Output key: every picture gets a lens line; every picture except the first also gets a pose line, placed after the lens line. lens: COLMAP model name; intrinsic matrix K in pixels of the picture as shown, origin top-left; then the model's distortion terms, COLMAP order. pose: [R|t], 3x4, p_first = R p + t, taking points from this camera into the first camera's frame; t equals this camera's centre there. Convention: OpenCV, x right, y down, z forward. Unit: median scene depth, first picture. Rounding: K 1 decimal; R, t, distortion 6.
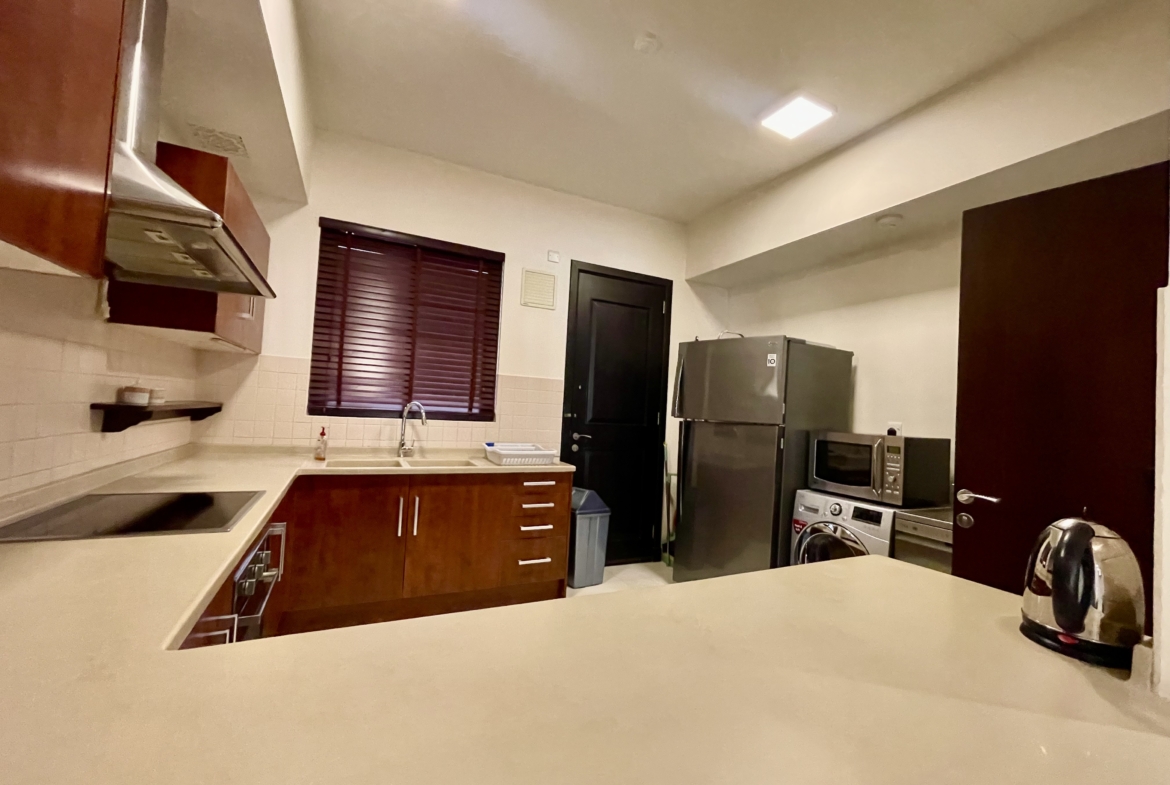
lens RADIAL K [[475.7, 0, 583.4], [0, 475.7, 395.7], [0, 0, 1]] dist [0.002355, -0.000094]
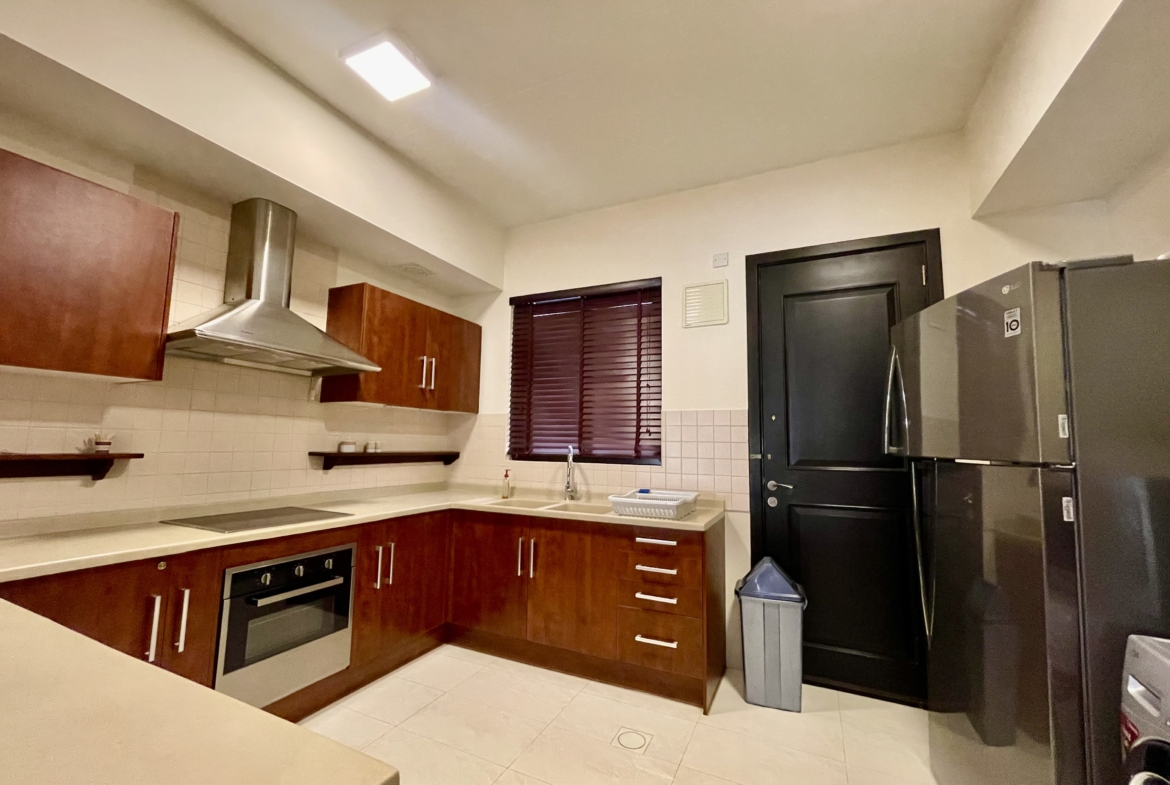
lens RADIAL K [[475.7, 0, 583.9], [0, 475.7, 395.1], [0, 0, 1]] dist [0.002355, -0.000094]
pose [[0.619832, -0.121625, -0.775252, 0.487885], [0.038396, 0.991433, -0.124843, 0.035227], [0.783795, 0.047615, 0.619192, 0.398081]]
